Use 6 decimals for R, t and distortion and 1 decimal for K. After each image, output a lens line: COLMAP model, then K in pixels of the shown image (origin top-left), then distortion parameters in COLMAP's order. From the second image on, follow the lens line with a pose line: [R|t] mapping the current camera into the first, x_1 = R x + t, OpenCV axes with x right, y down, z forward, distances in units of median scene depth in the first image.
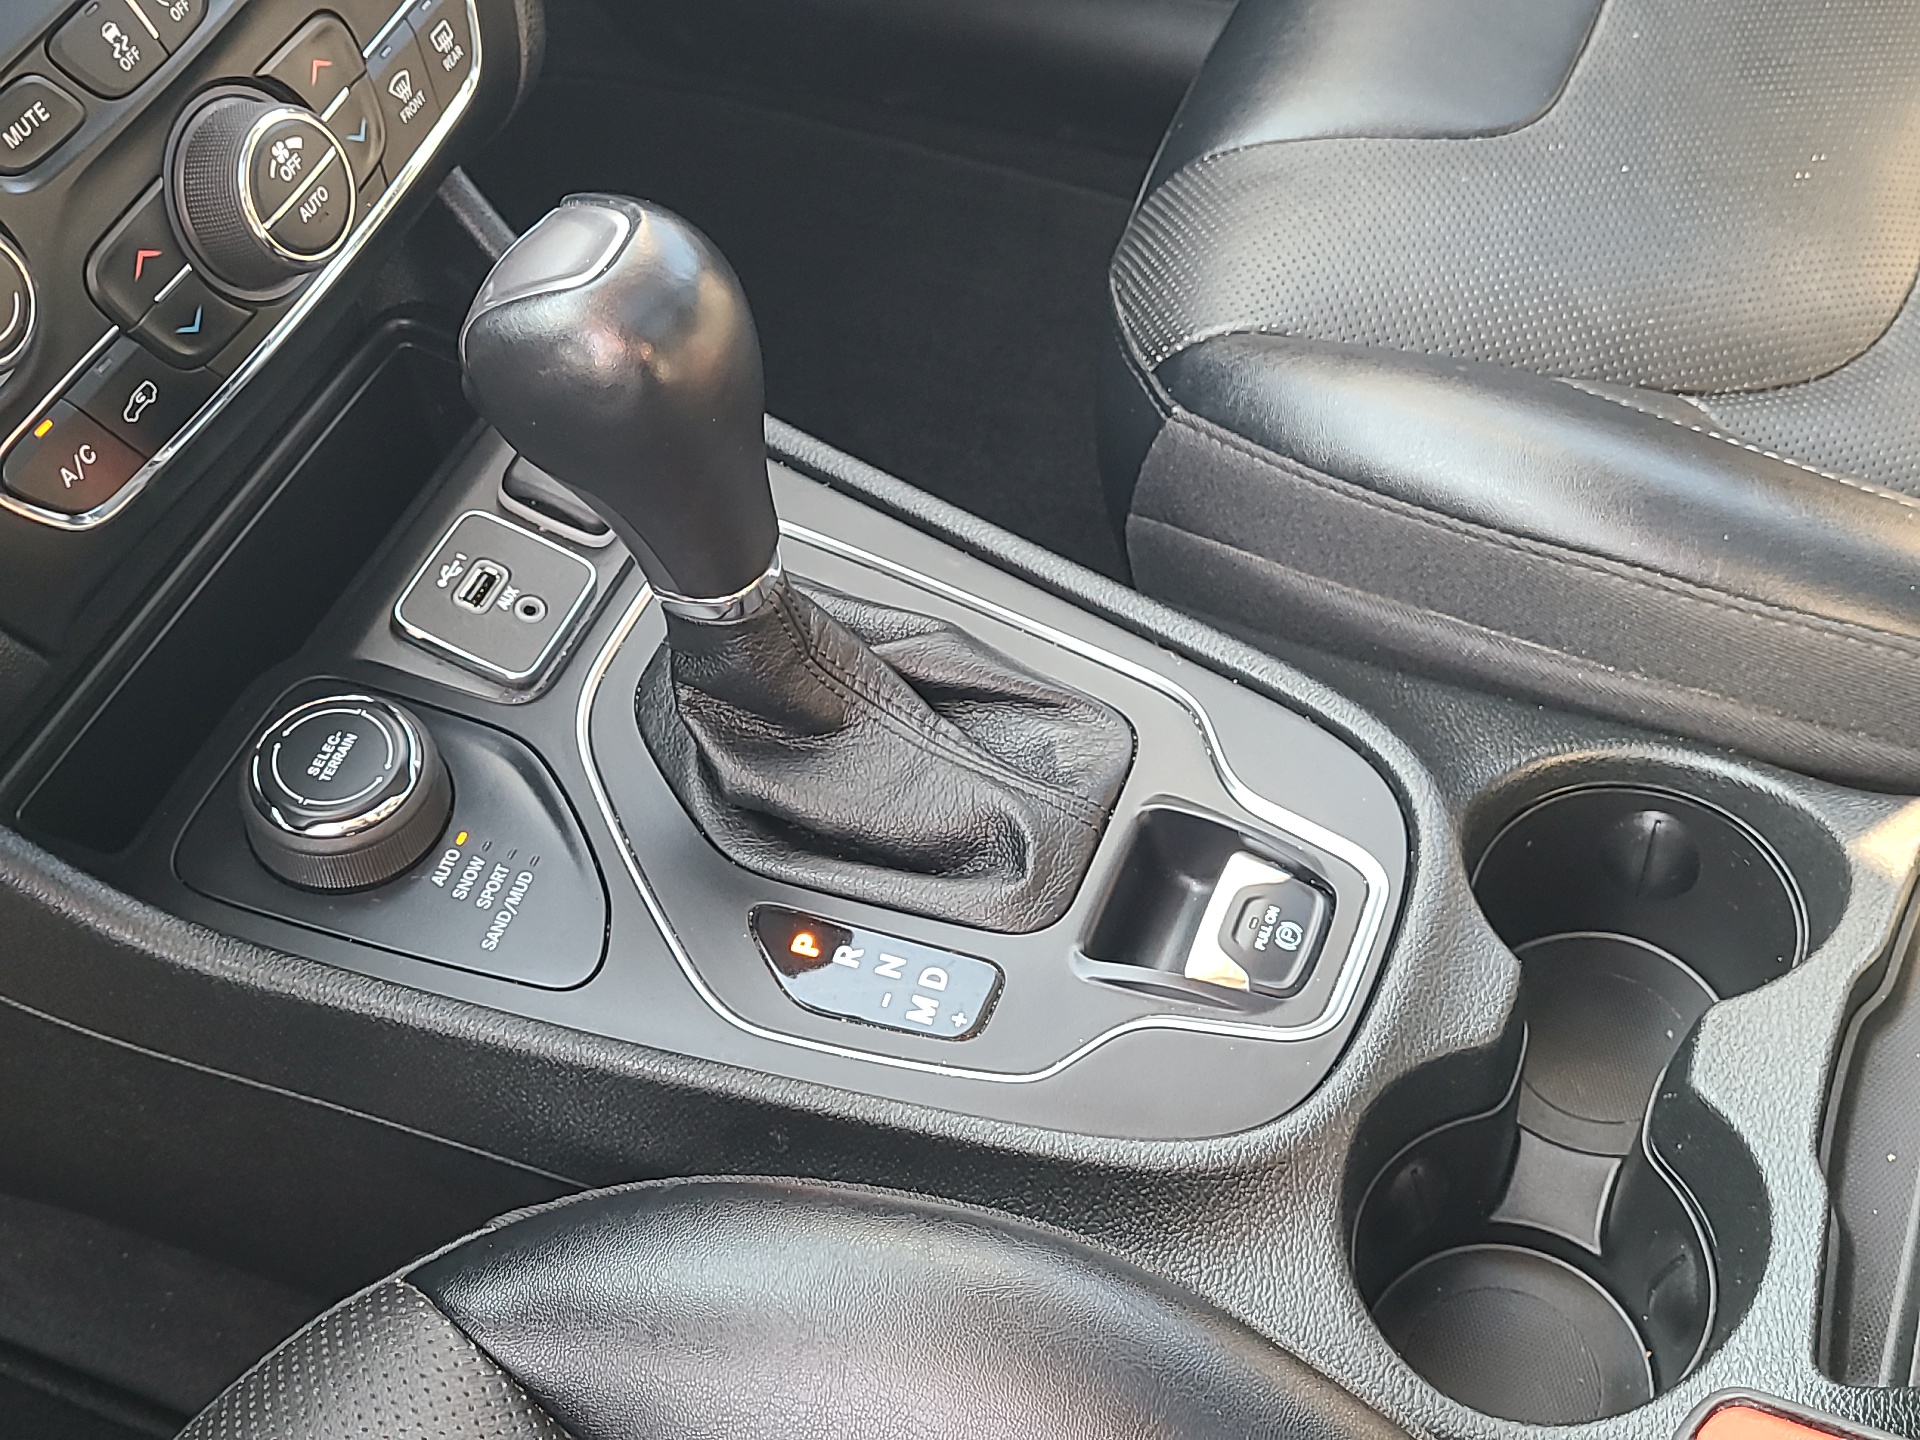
lens RADIAL K [[2383.8, 0, 960.0], [0, 2383.8, 720.0], [0, 0, 1]] dist [0.018312, -0.006361]
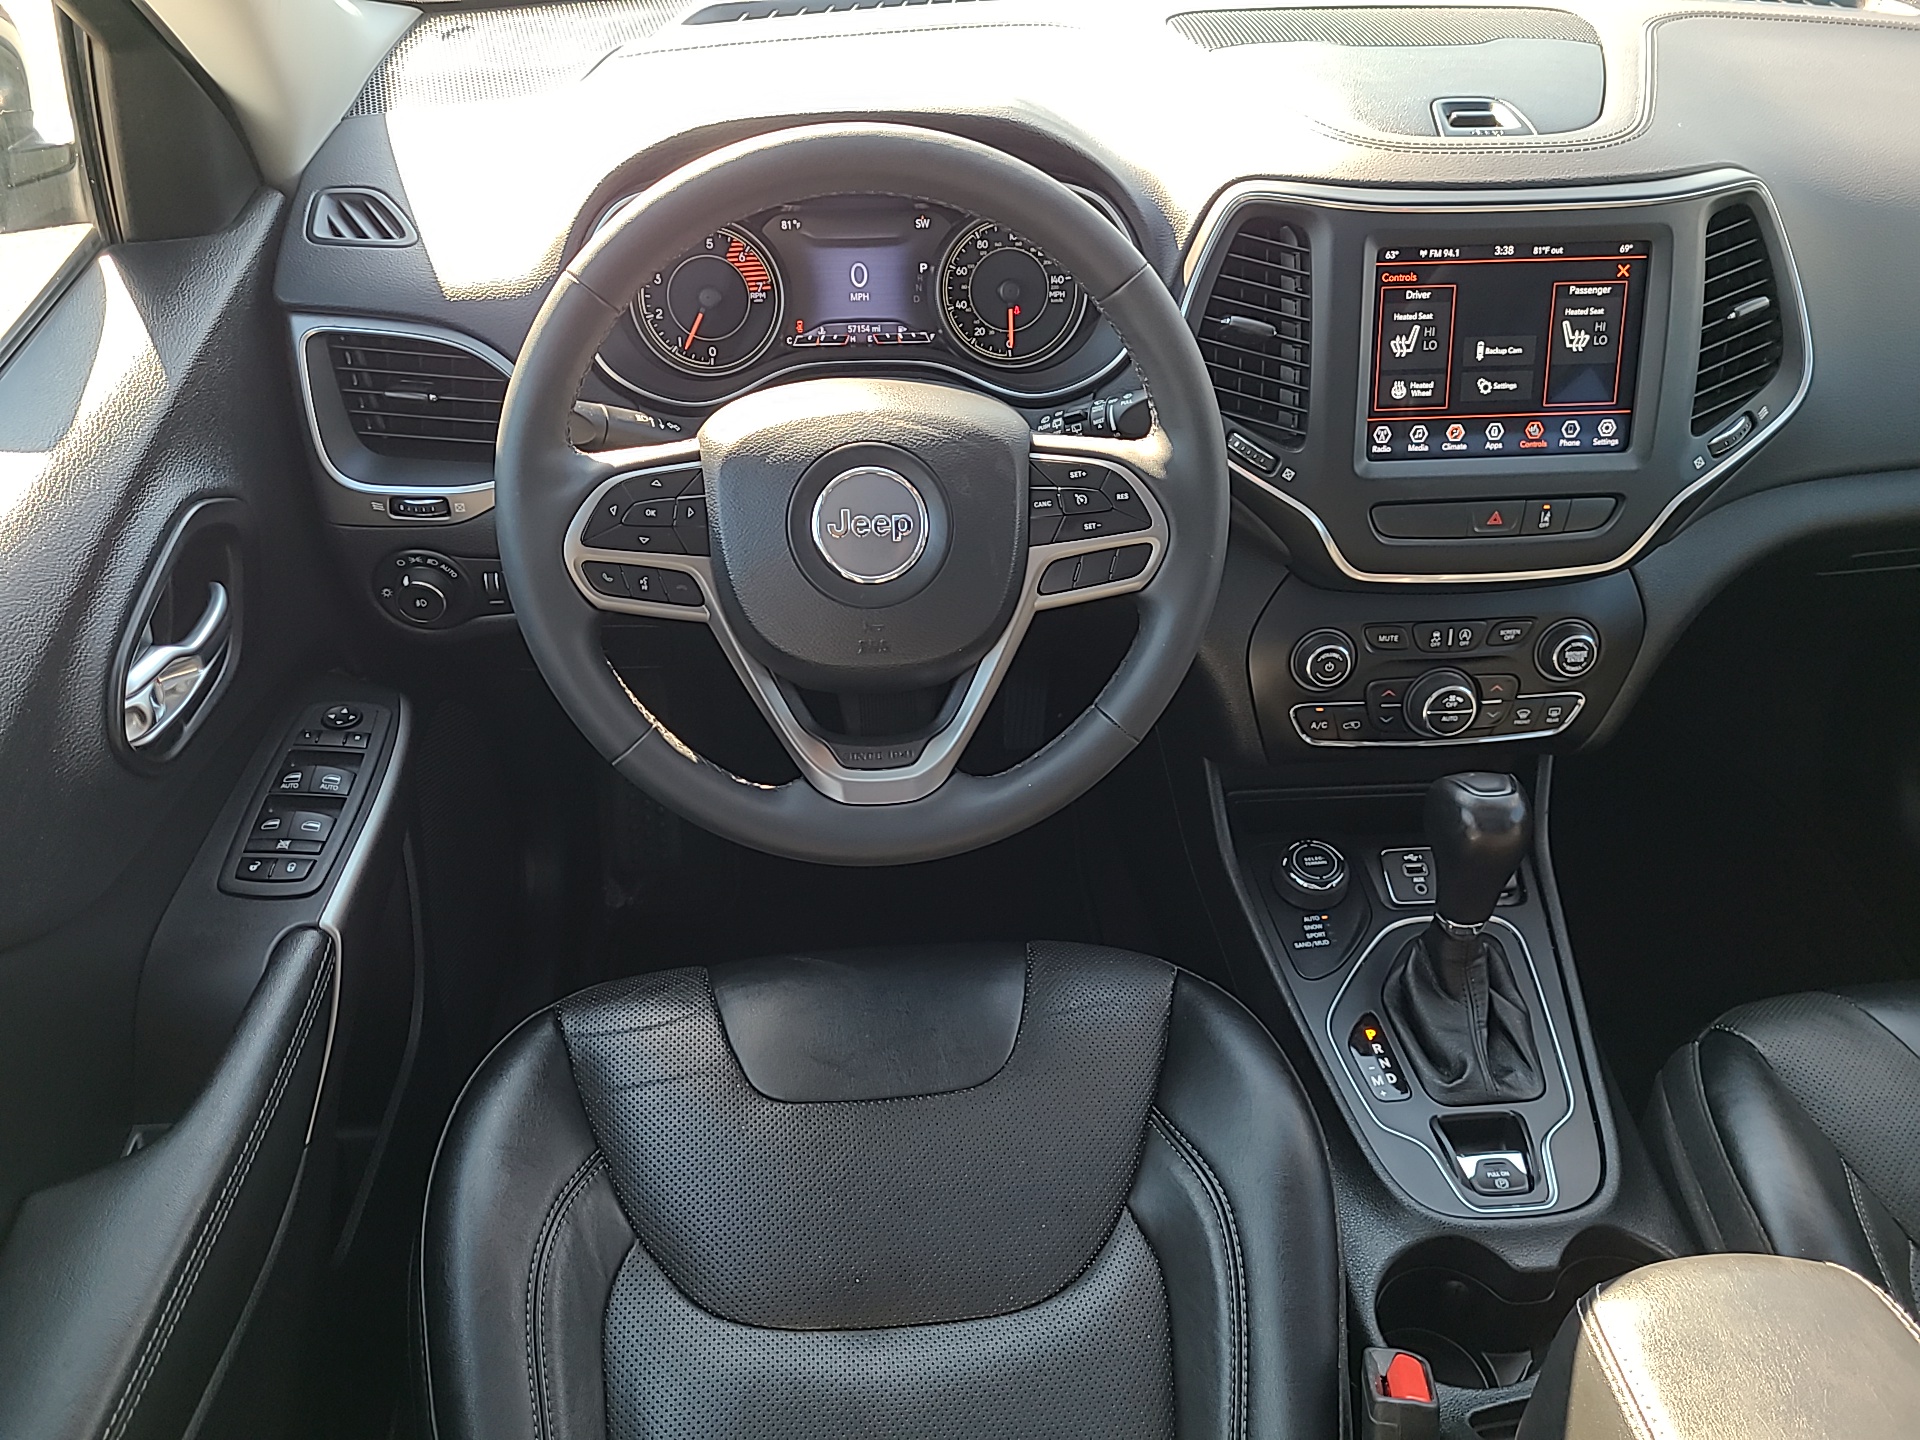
lens RADIAL K [[1438.5, 0, 960.0], [0, 1438.5, 720.0], [0, 0, 1]] dist [0.019334, 0.001356]
pose [[0.459085, 0.625398, -0.630966, 0.500534], [-0.718732, 0.678918, 0.149983, -0.050911], [0.522173, 0.384641, 0.761175, -0.552225]]
